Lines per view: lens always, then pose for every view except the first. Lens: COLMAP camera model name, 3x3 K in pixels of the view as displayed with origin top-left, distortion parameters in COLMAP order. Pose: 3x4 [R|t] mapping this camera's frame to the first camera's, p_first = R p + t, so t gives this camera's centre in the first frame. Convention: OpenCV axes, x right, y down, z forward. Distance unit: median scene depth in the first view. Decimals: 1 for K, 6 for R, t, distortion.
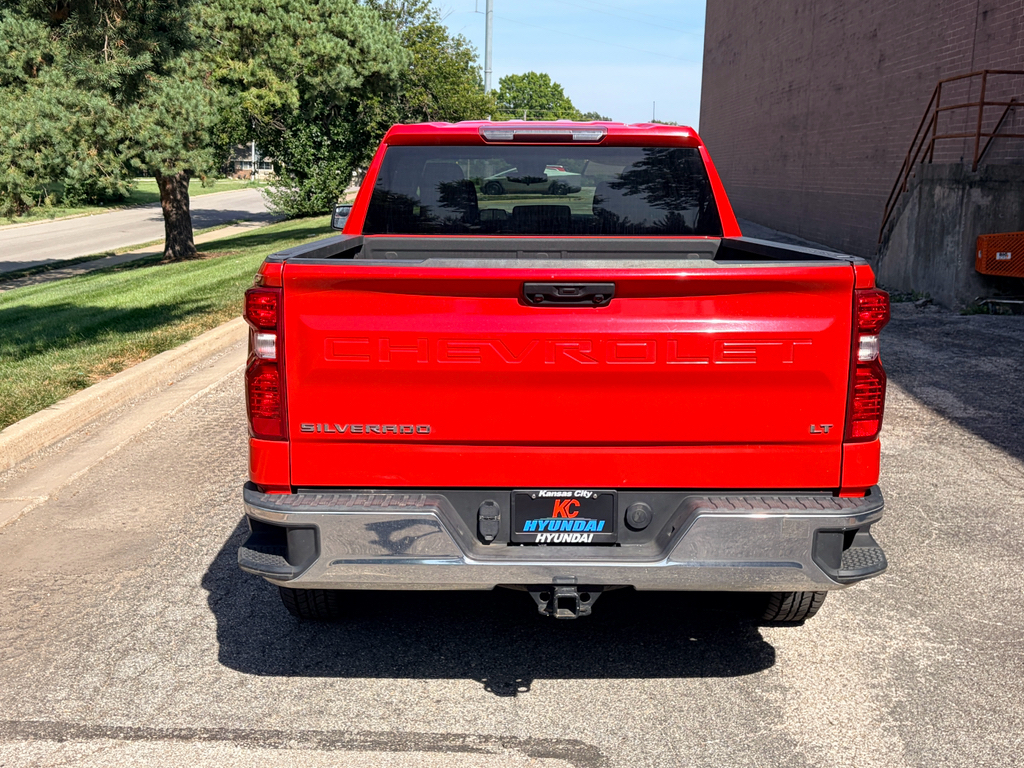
lens RADIAL K [[1185.1, 0, 514.4], [0, 1185.1, 384.4], [0, 0, 1]] dist [0.141405, -0.285788]
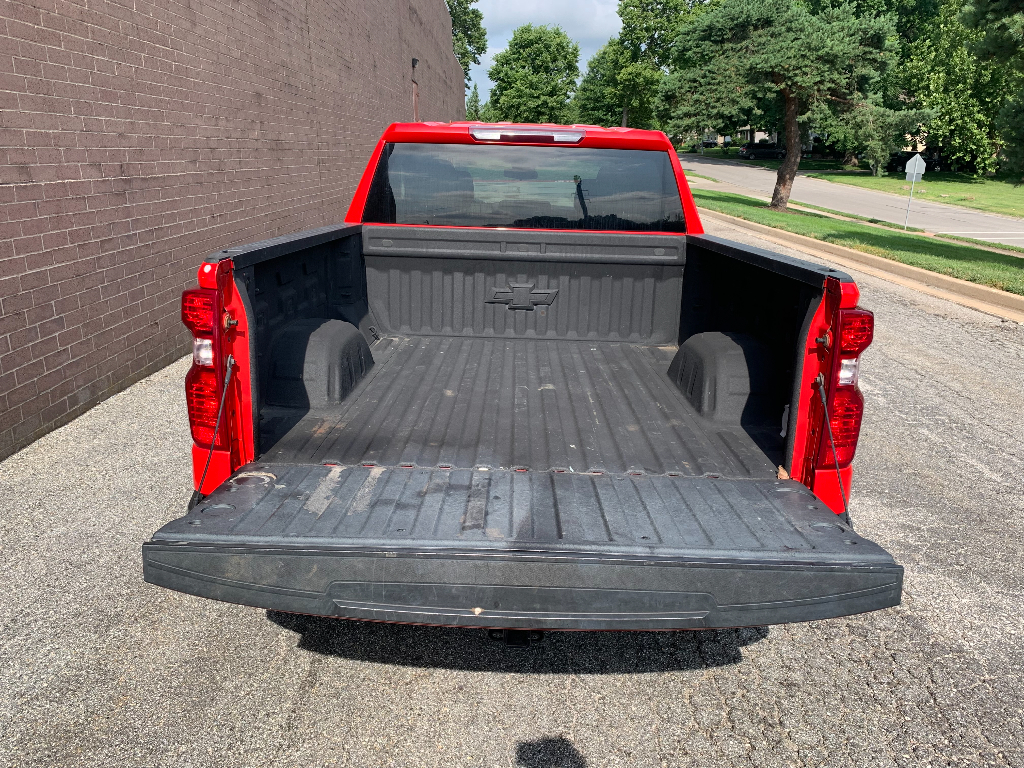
lens RADIAL K [[849.4, 0, 512.3], [0, 849.4, 385.5], [0, 0, 1]] dist [0.007520, -0.006816]
pose [[0.999560, 0.028016, -0.009742, 0.020555], [-0.027251, 0.997081, 0.071323, -0.029997], [0.011711, -0.071026, 0.997406, 0.169405]]
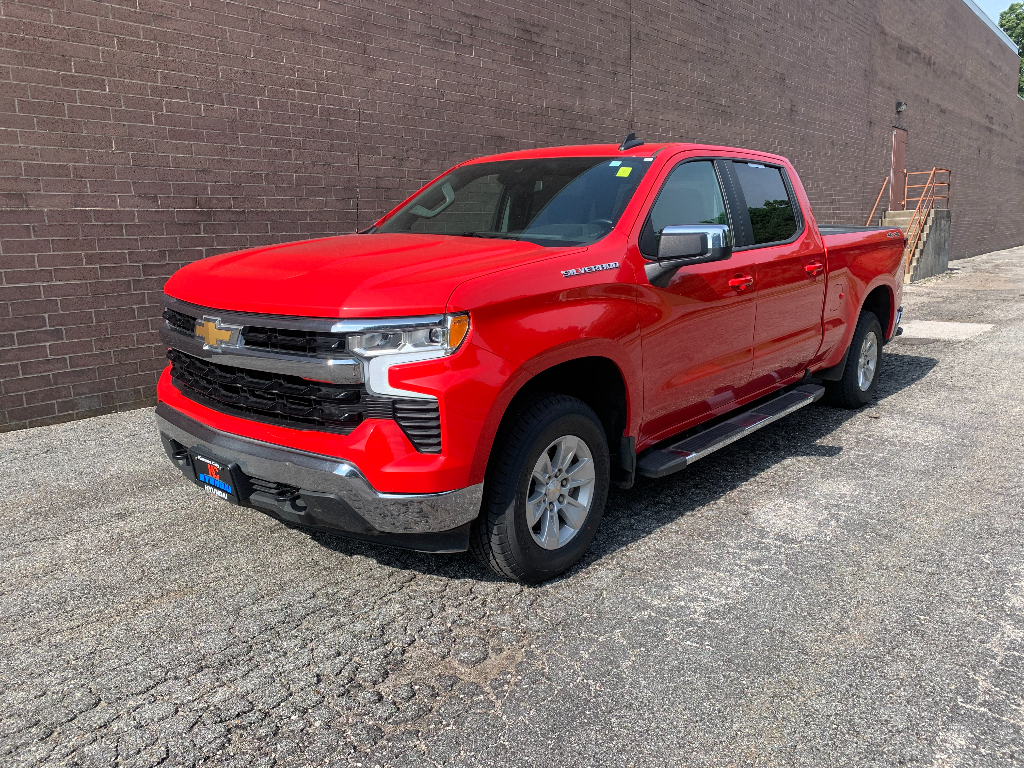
lens RADIAL K [[784.3, 0, 516.1], [0, 784.3, 380.4], [0, 0, 1]] dist [0.028647, -0.036321]
pose [[0.757424, 0.134425, -0.638936, 0.480900], [-0.126531, 0.990246, 0.058341, -0.081305], [0.640546, 0.036656, 0.767044, 0.644535]]
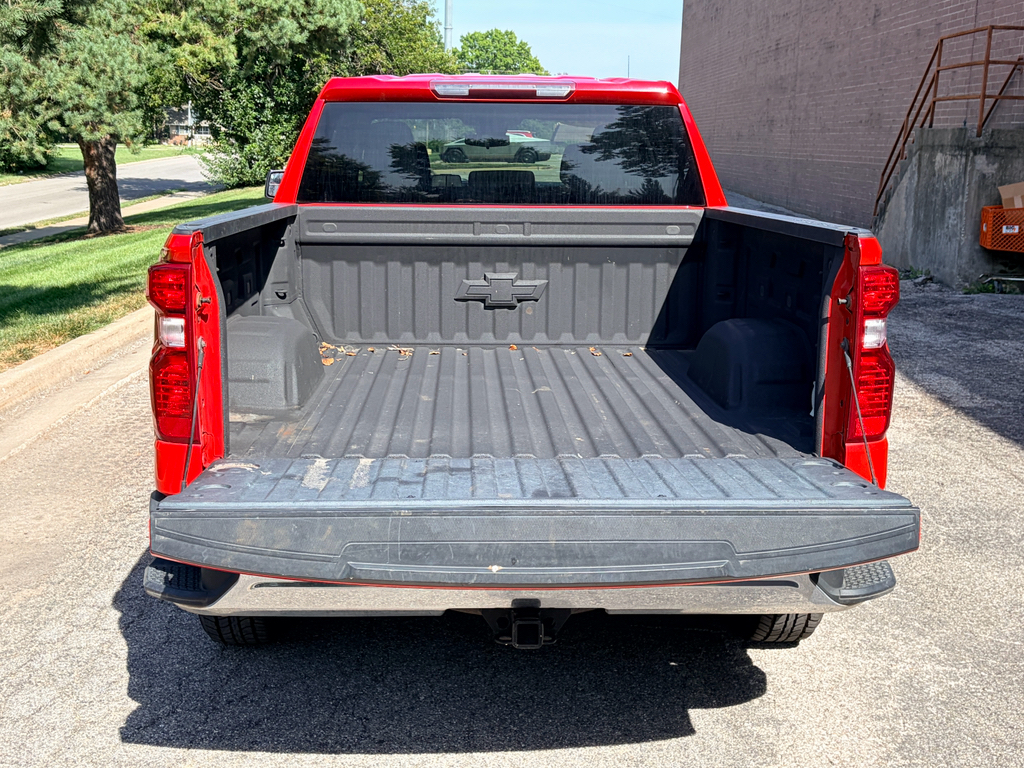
lens RADIAL K [[1294.7, 0, 510.1], [0, 1294.7, 371.3], [0, 0, 1]] dist [0.079565, -0.037067]
pose [[0.999704, -0.002668, 0.024190, 0.004685], [0.002640, 0.999996, 0.001187, -0.002493], [-0.024193, -0.001122, 0.999707, 0.032759]]
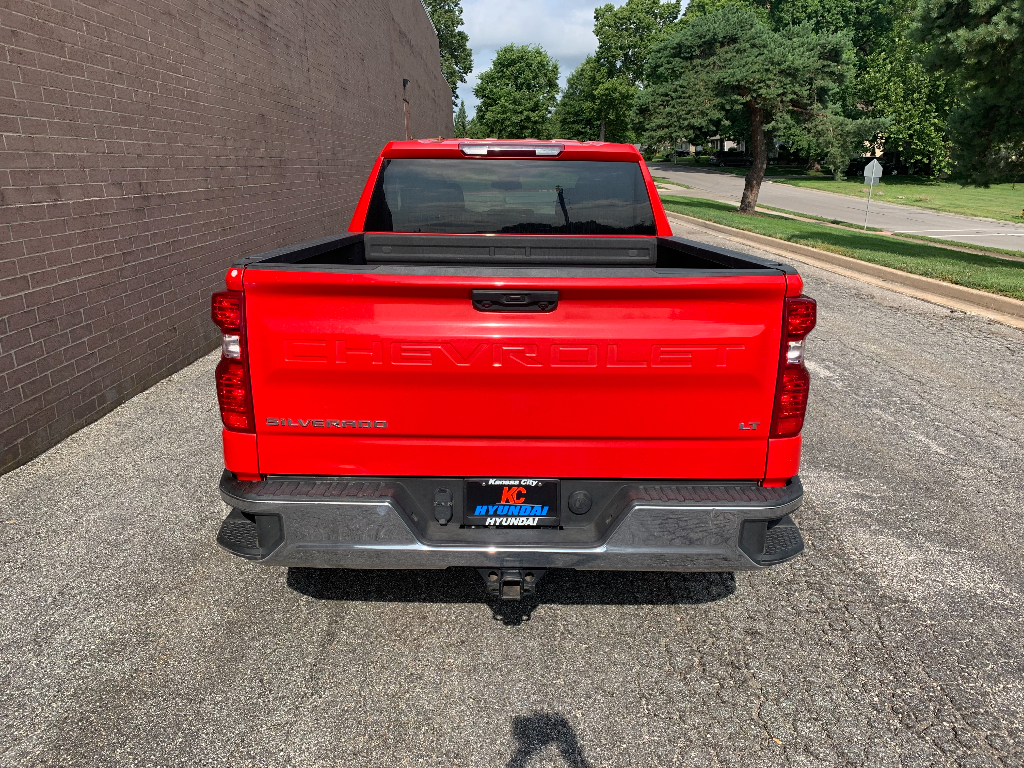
lens RADIAL K [[797.5, 0, 509.3], [0, 797.5, 380.5], [0, 0, 1]] dist [0.005571, -0.007350]
pose [[0.999973, 0.007204, -0.001566, 0.020769], [-0.007081, 0.997649, 0.068163, -0.026009], [0.002053, -0.068150, 0.997673, 0.144351]]
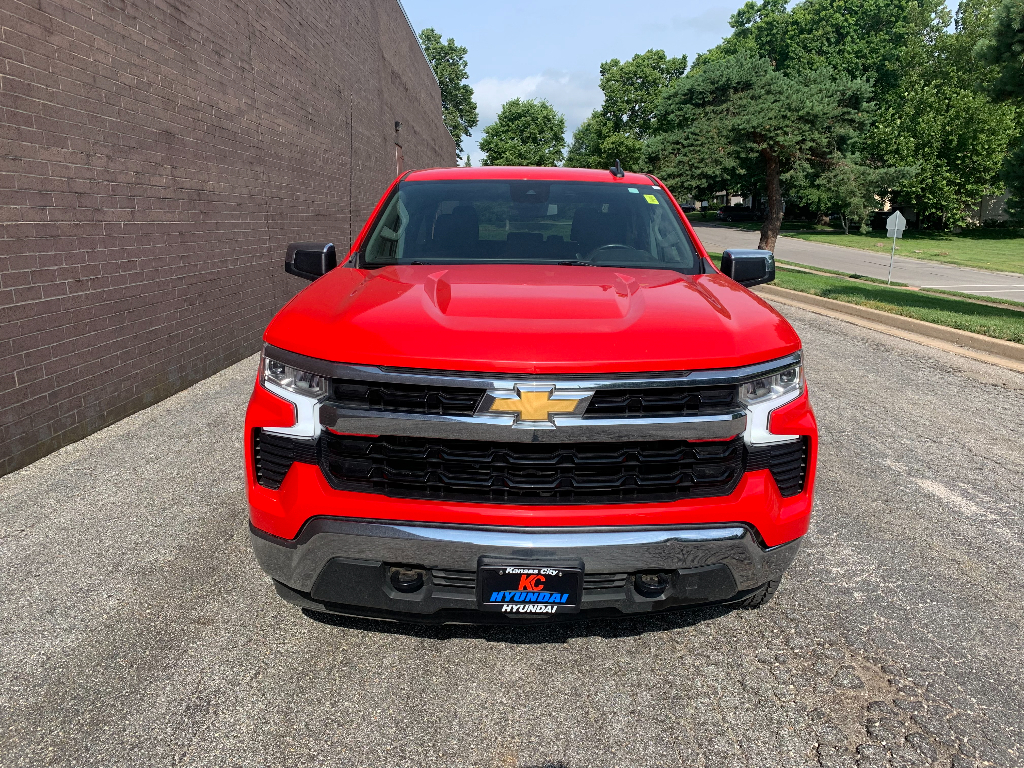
lens RADIAL K [[784.3, 0, 516.1], [0, 784.3, 380.4], [0, 0, 1]] dist [0.028647, -0.036321]
pose [[0.999935, 0.010877, -0.003356, 0.055036], [-0.010862, 0.999932, 0.004340, -0.072198], [0.003403, -0.004304, 0.999985, 0.531939]]
